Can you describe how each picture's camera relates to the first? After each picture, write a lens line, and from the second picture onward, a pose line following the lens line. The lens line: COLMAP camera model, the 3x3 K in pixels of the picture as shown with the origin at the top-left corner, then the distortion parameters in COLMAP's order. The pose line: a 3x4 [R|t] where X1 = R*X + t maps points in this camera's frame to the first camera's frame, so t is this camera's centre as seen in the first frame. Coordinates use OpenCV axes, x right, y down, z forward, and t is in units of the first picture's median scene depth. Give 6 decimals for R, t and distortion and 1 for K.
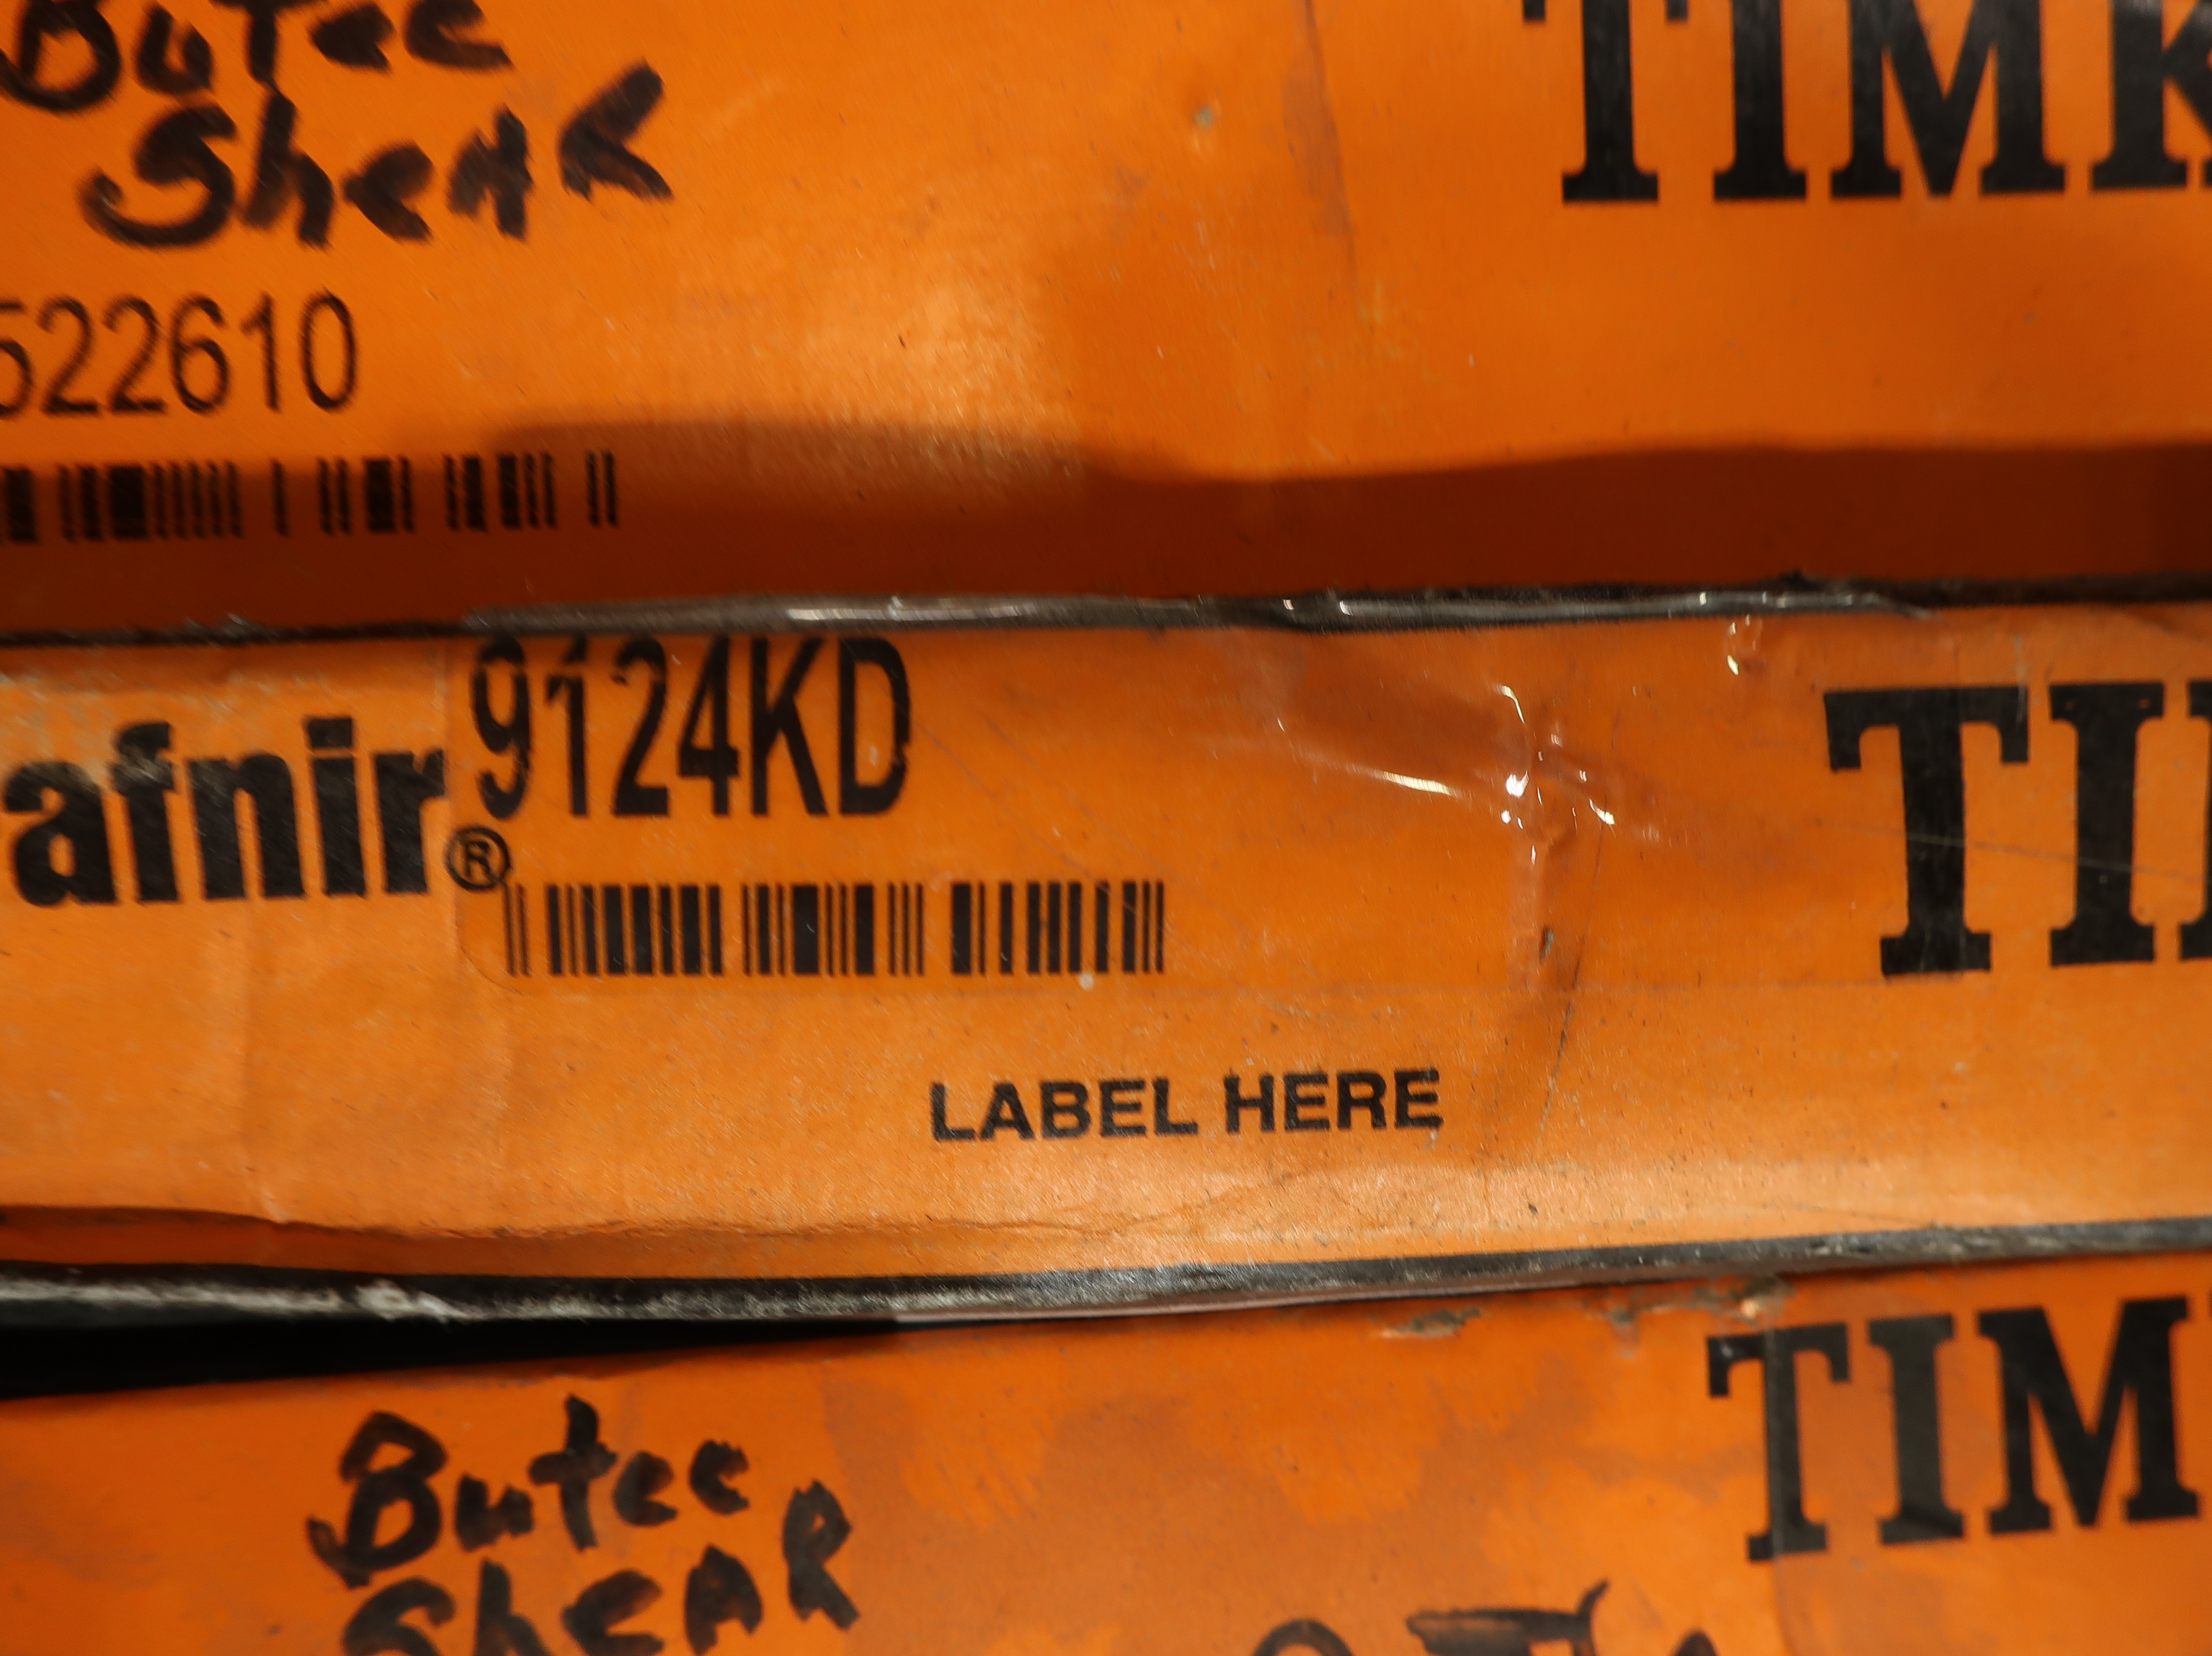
lens RADIAL K [[1935.4, 0, 1108.7], [0, 1935.4, 814.1], [0, 0, 1]] dist [-0.006262, 0.011160]
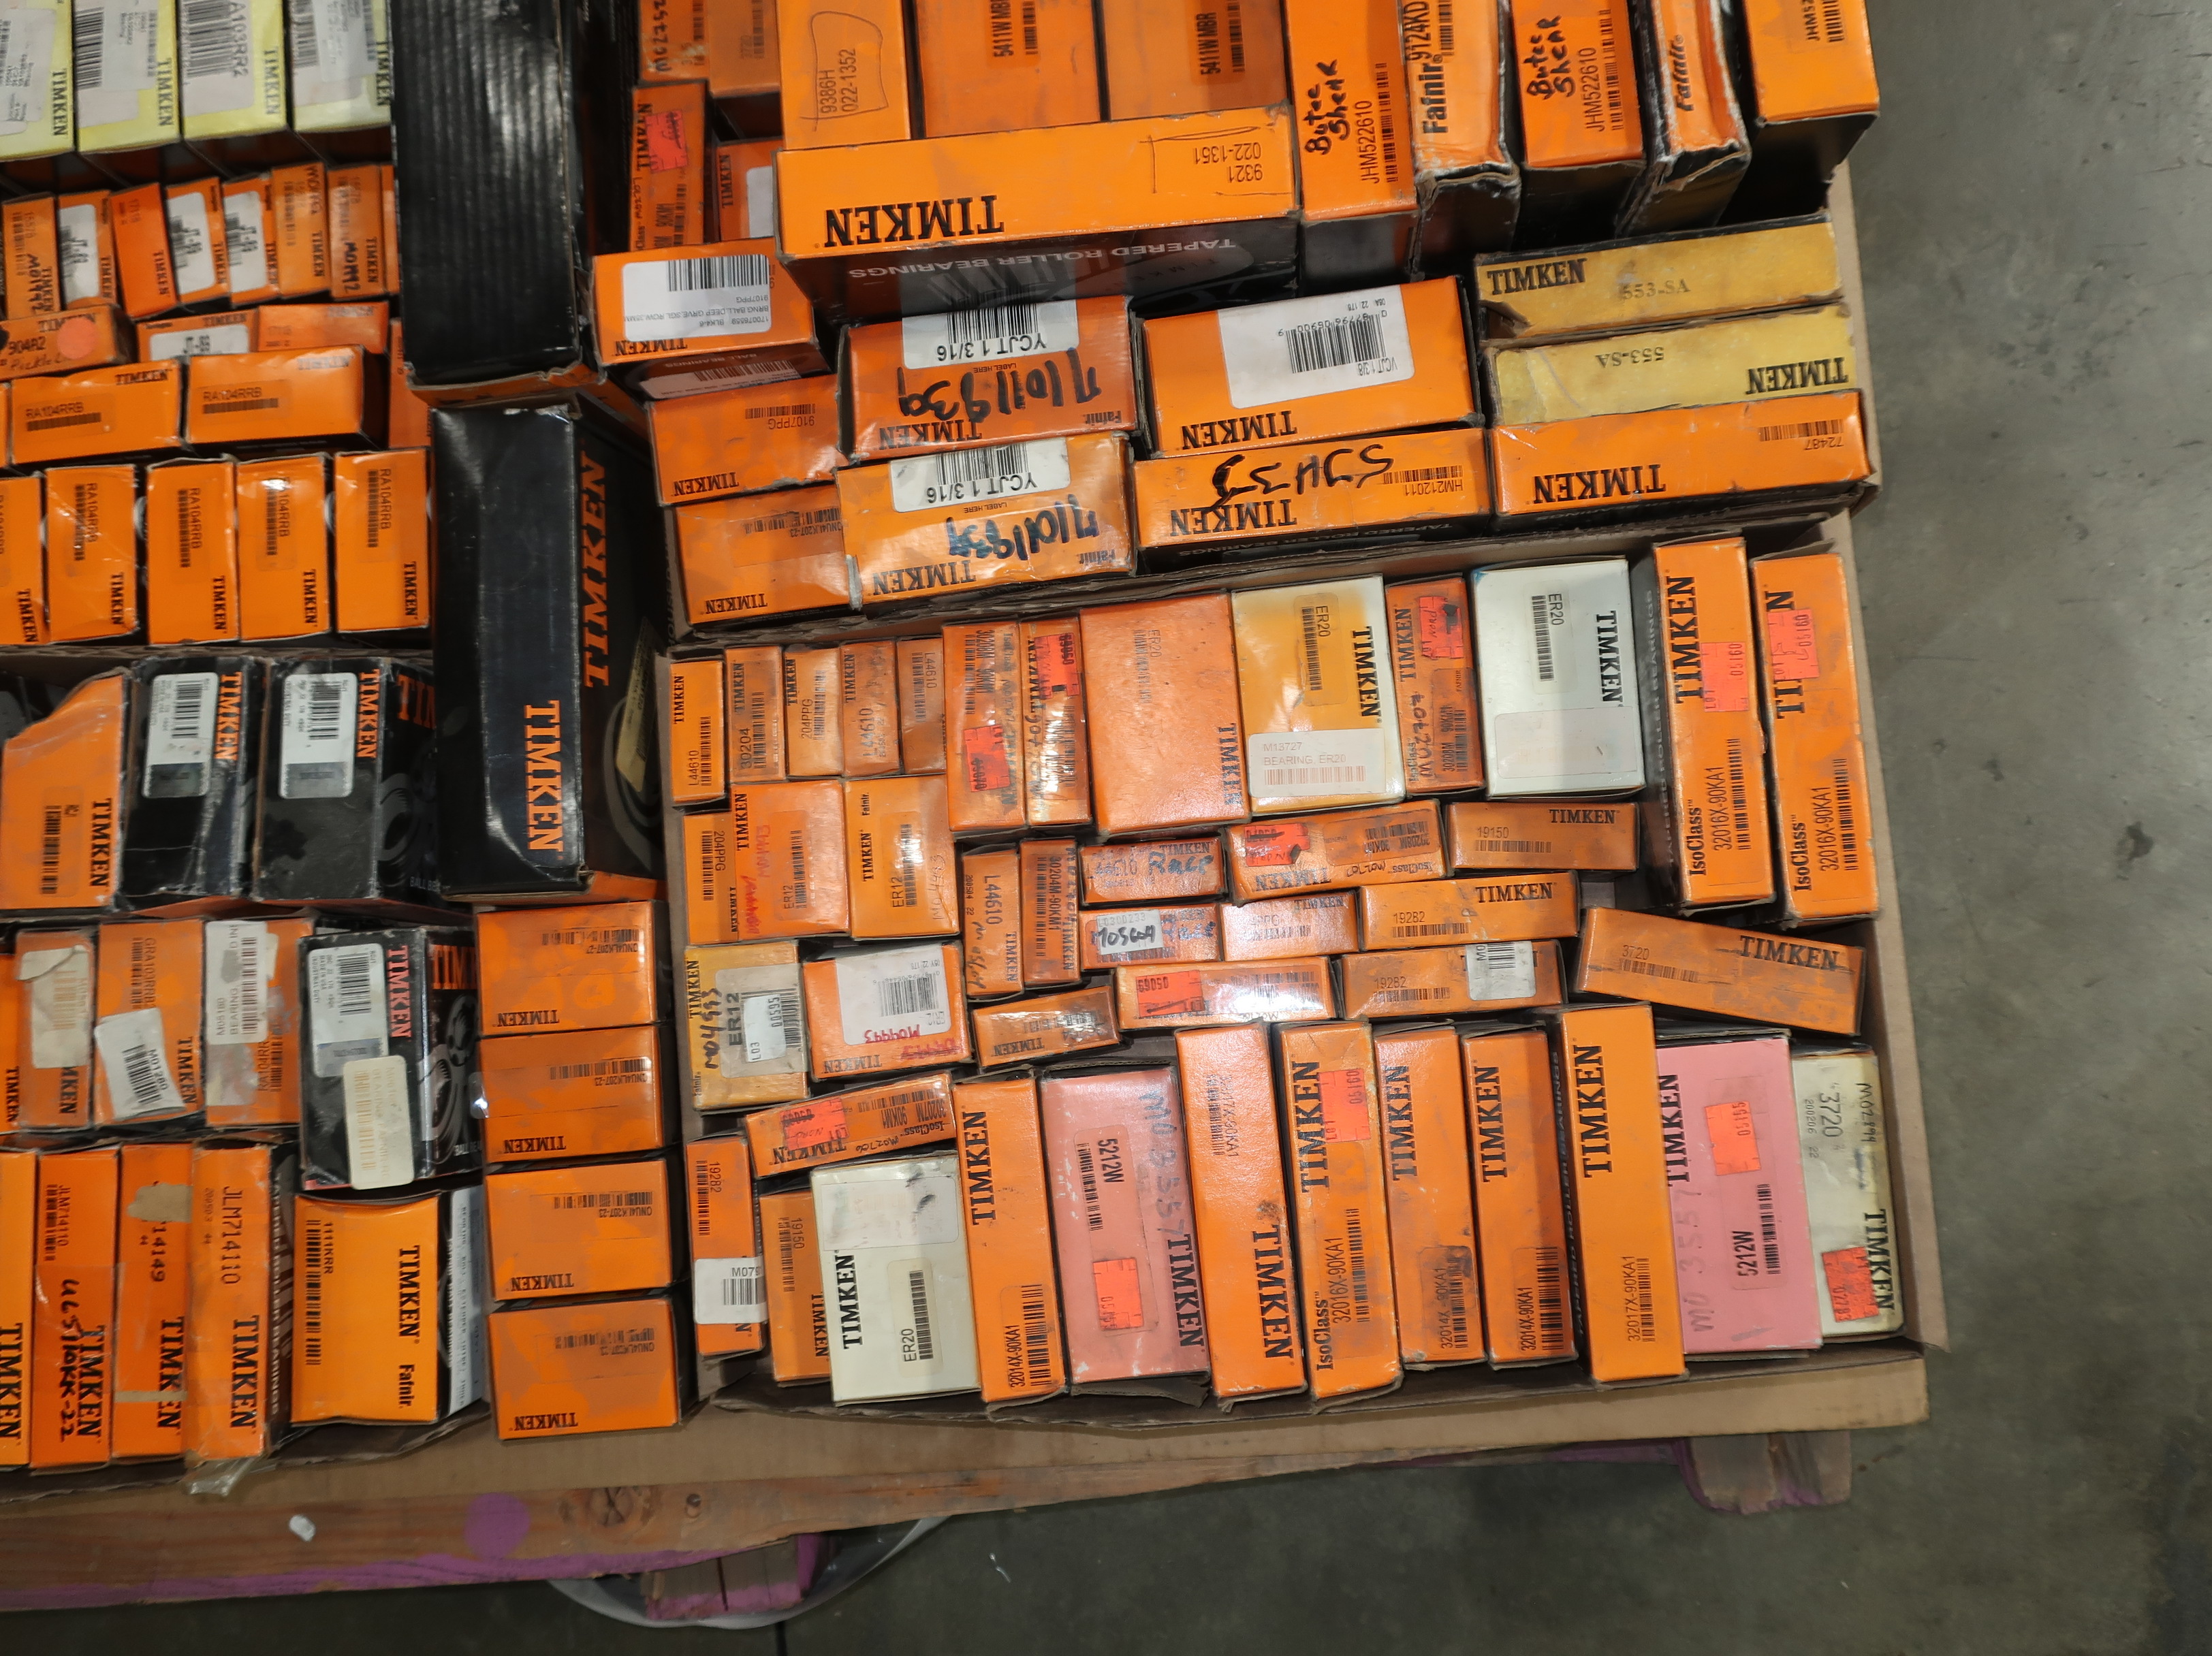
lens RADIAL K [[1935.4, 0, 1108.7], [0, 1935.4, 814.1], [0, 0, 1]] dist [-0.006262, 0.011160]
pose [[-0.051407, -0.998354, -0.025438, -2.659943], [0.986913, -0.046887, -0.154287, -0.187813], [0.152840, -0.033036, 0.987699, -5.894332]]
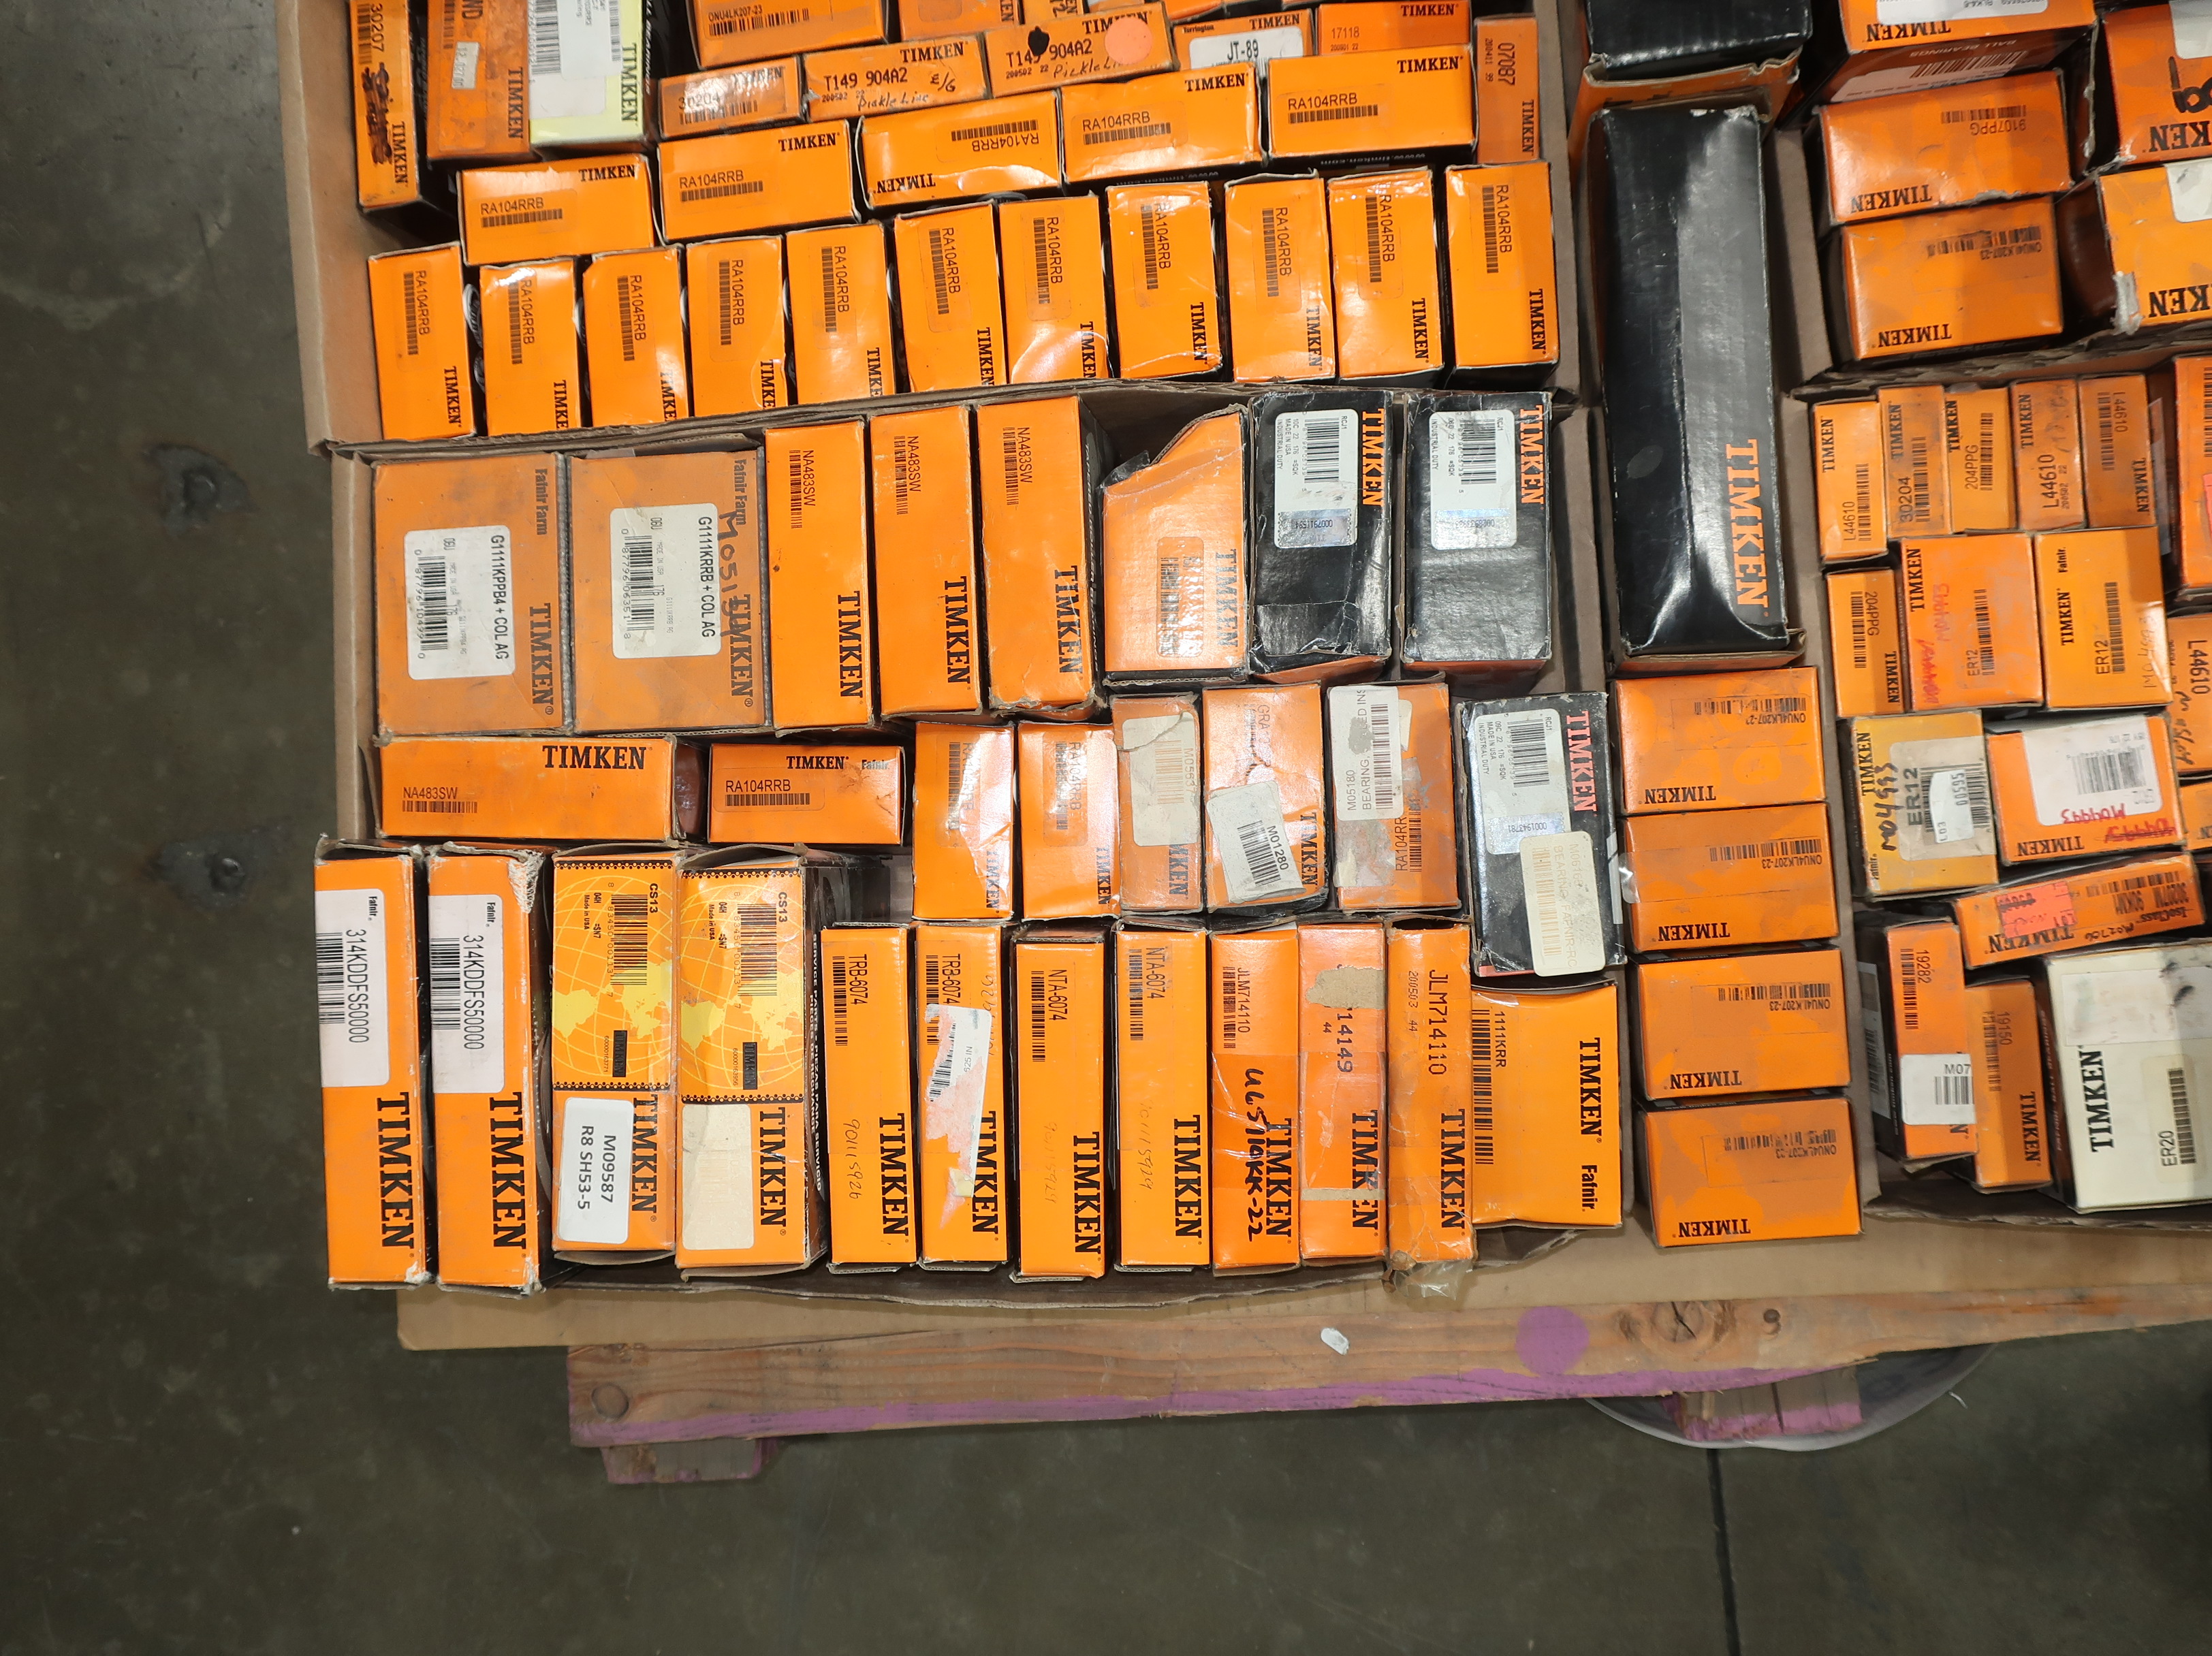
lens RADIAL K [[1935.4, 0, 1108.7], [0, 1935.4, 814.1], [0, 0, 1]] dist [-0.006262, 0.011160]
pose [[-0.047102, -0.994315, -0.095495, -2.852781], [0.983319, -0.029341, -0.179505, -4.562672], [0.175682, -0.102357, 0.979111, -5.926733]]
